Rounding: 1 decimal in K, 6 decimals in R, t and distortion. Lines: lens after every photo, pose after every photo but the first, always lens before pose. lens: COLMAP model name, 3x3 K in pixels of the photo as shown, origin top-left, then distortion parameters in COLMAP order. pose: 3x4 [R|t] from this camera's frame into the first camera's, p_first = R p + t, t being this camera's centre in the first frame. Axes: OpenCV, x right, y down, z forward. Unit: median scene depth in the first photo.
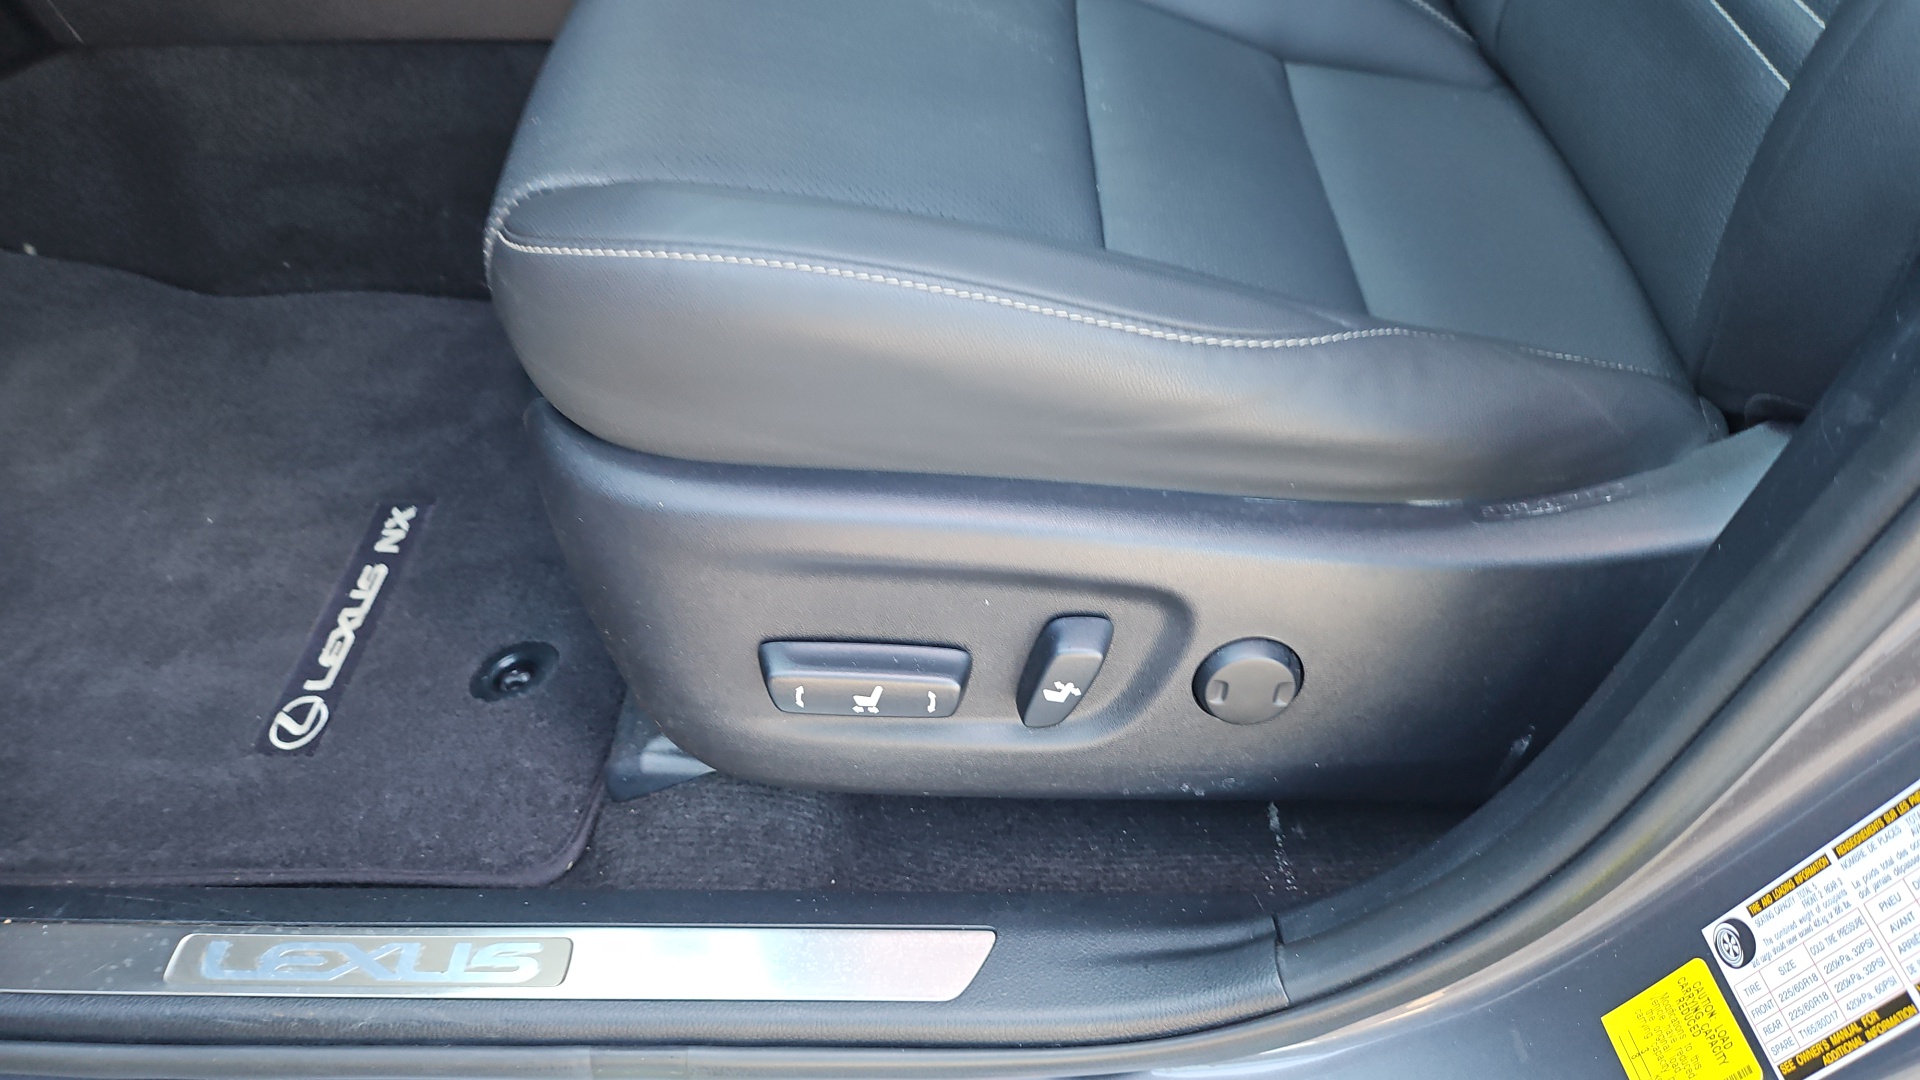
lens RADIAL K [[1345.4, 0, 1022.2], [0, 1345.4, 516.1], [0, 0, 1]] dist [0.052824, -0.066325]
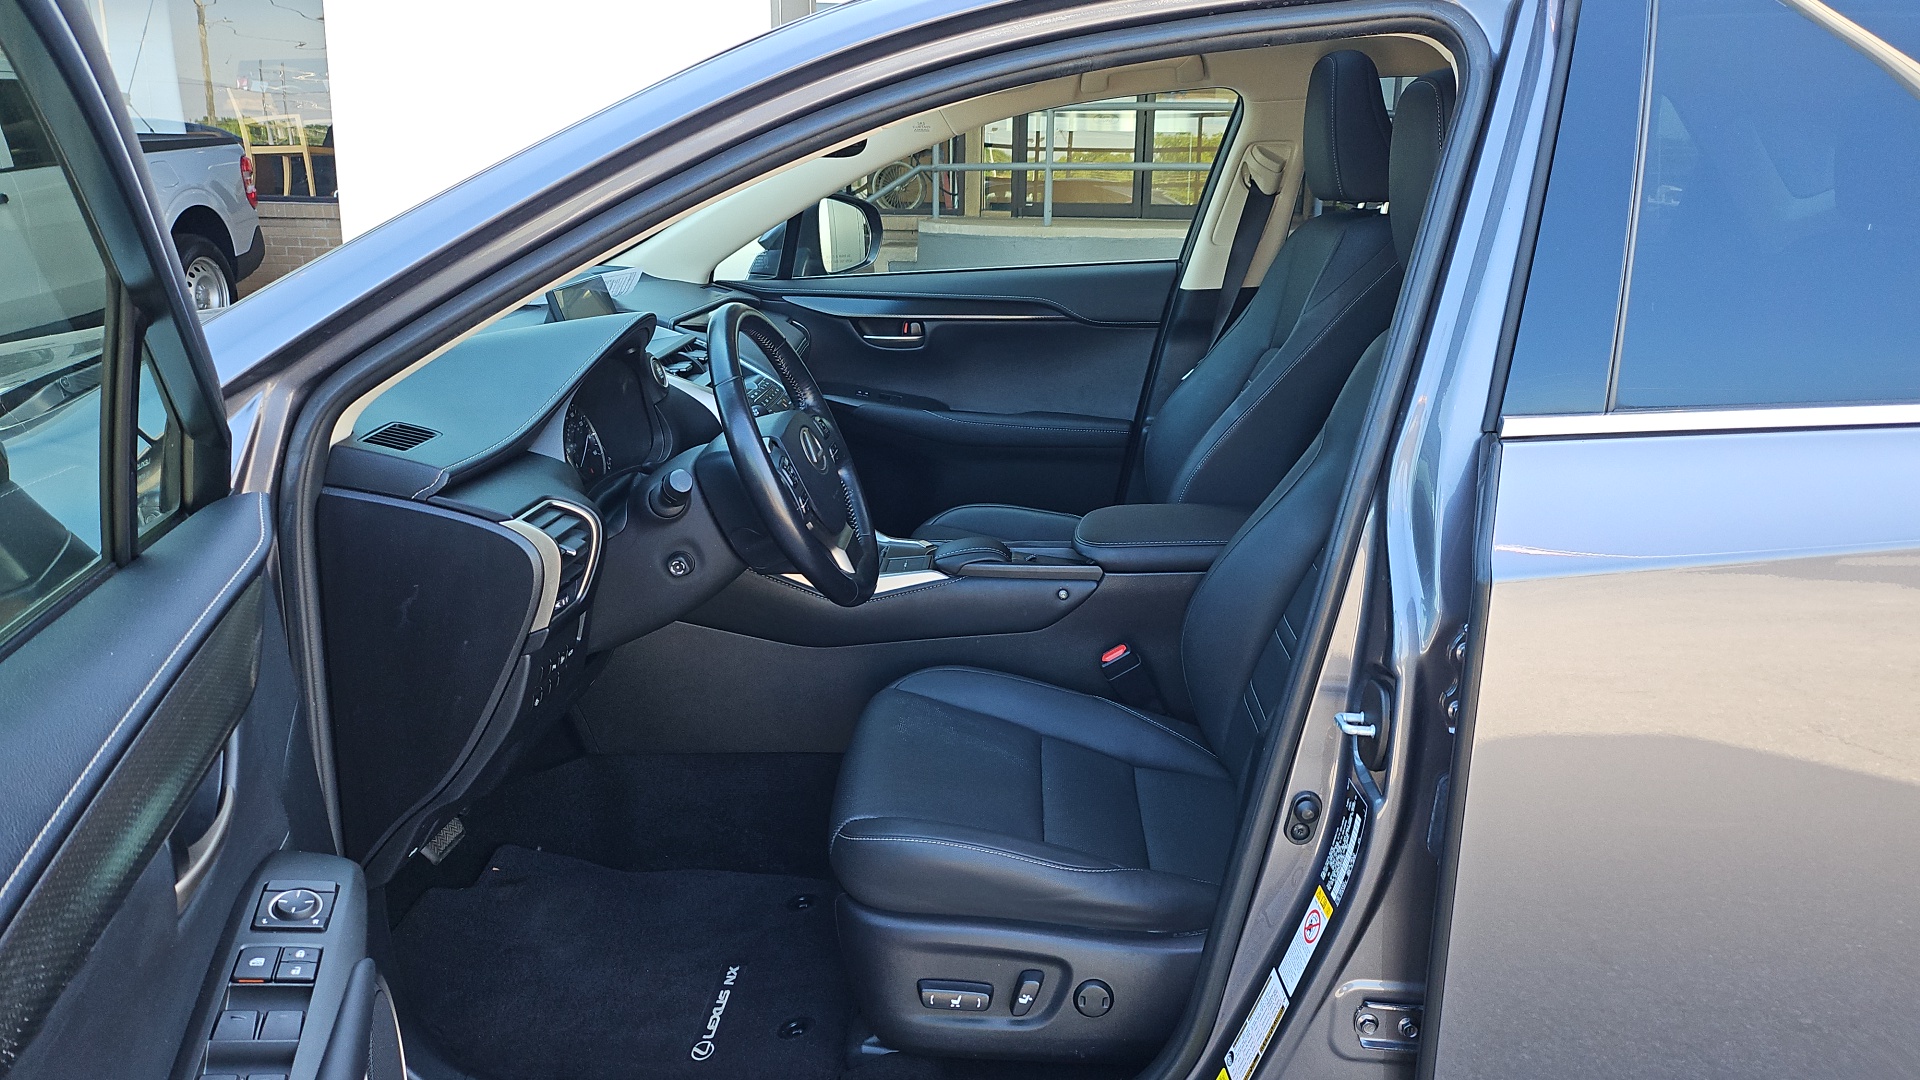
lens RADIAL K [[1345.6, 0, 1023.8], [0, 1345.6, 540.9], [0, 0, 1]] dist [0.055293, -0.068474]
pose [[0.999732, -0.001423, -0.023107, 0.089410], [-0.008500, 0.905822, -0.423573, 0.442125], [0.021534, 0.423656, 0.905567, -1.885222]]
